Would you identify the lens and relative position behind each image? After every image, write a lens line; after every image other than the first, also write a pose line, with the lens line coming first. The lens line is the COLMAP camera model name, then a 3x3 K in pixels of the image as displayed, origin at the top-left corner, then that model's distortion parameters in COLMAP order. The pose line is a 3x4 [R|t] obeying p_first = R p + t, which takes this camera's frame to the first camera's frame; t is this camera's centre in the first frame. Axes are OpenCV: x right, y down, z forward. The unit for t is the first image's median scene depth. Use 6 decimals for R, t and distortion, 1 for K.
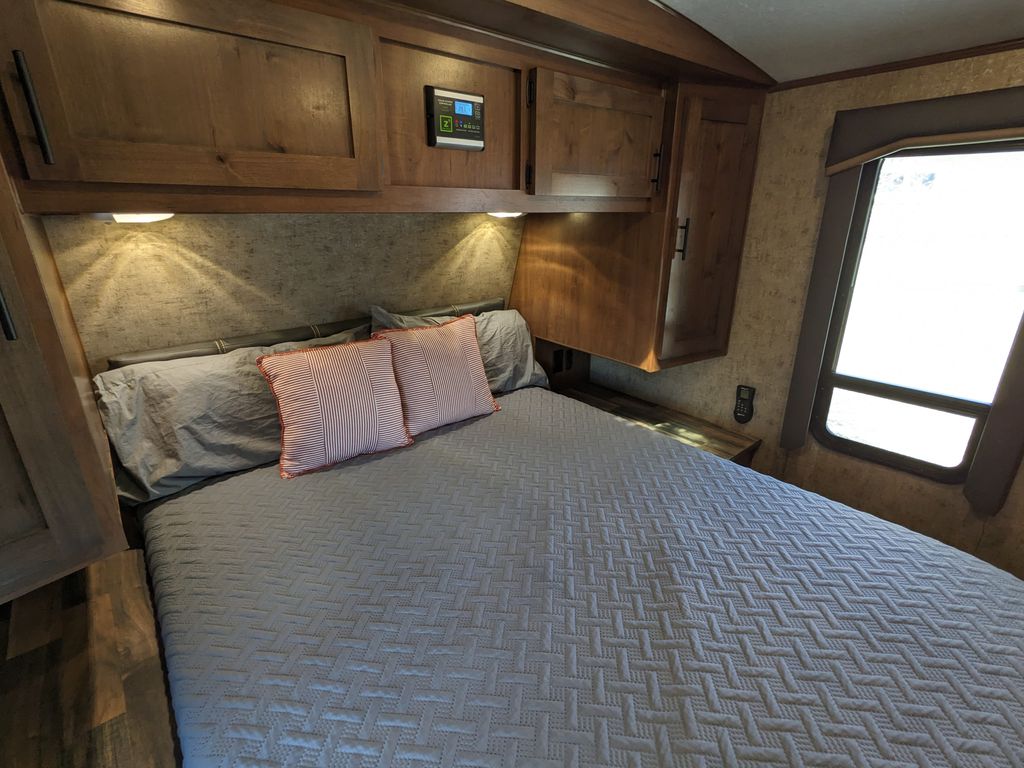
lens RADIAL K [[494.5, 0, 512.0], [0, 494.5, 384.0], [0, 0, 1]] dist [-0.000699, 0.001155]
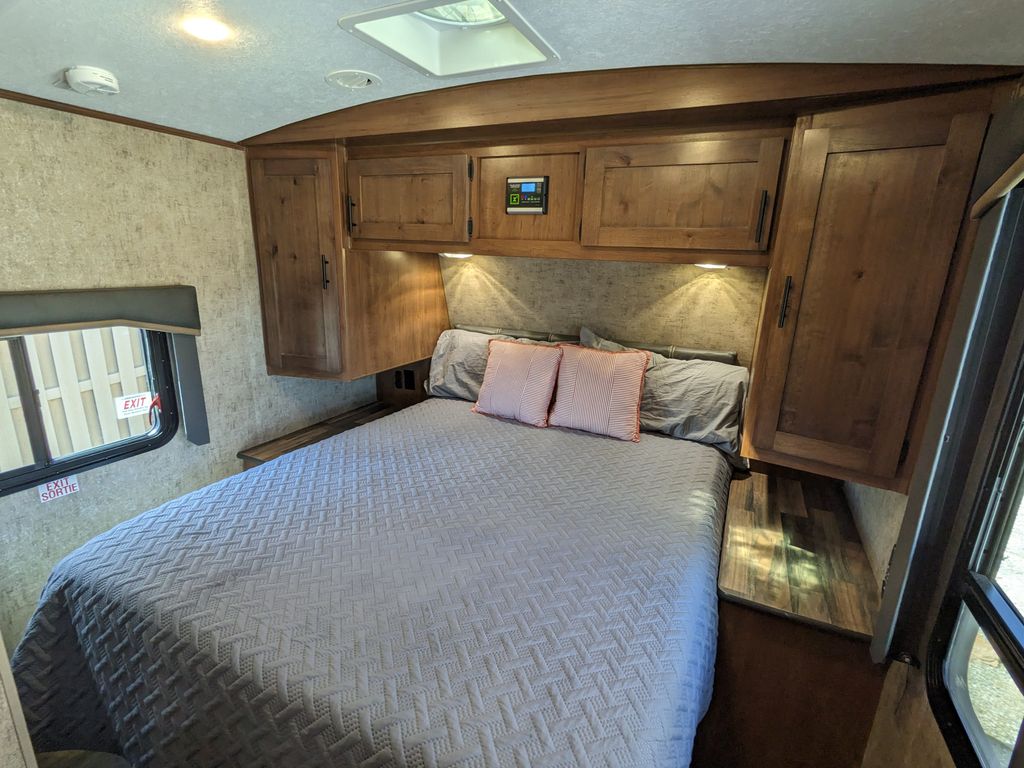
lens RADIAL K [[492.7, 0, 511.8], [0, 492.7, 385.4], [0, 0, 1]] dist [0.001757, 0.002092]
pose [[0.401883, 0.254550, -0.879599, 1.015930], [-0.336596, 0.934400, 0.116620, -0.124803], [0.851583, 0.249202, 0.461200, 0.329854]]
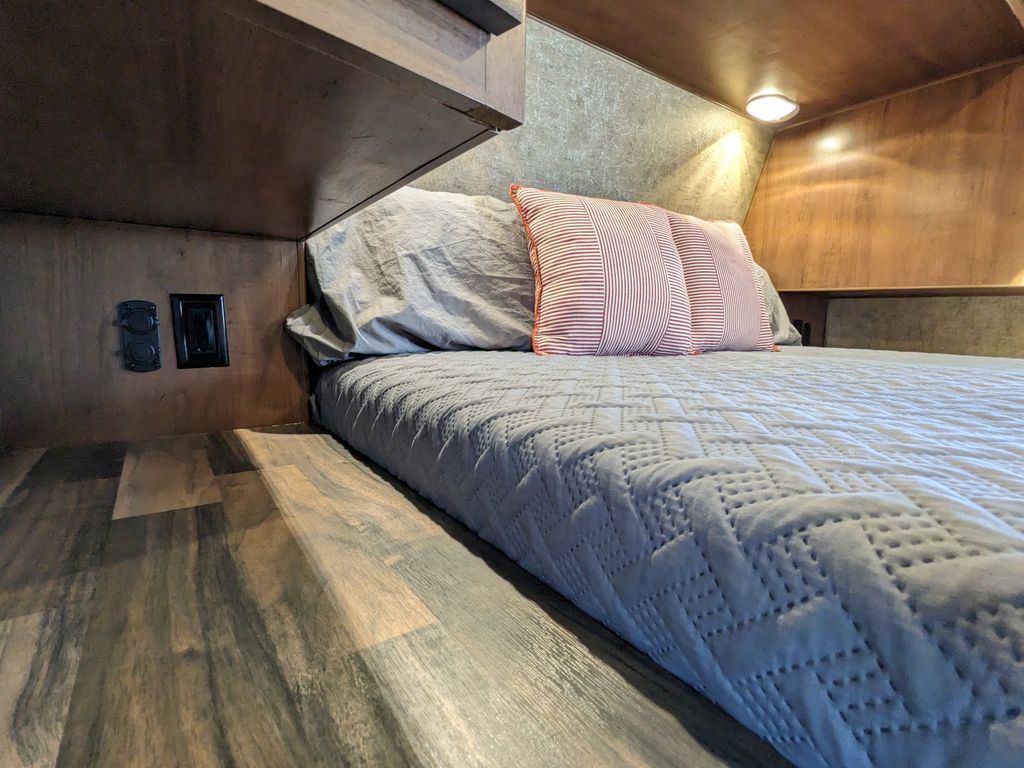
lens RADIAL K [[492.7, 0, 511.8], [0, 492.7, 385.4], [0, 0, 1]] dist [0.001757, 0.002092]
pose [[0.994762, 0.038172, -0.094822, -0.437180], [-0.057738, 0.975324, -0.213094, 0.355817], [0.084349, 0.217452, 0.972420, 0.400633]]
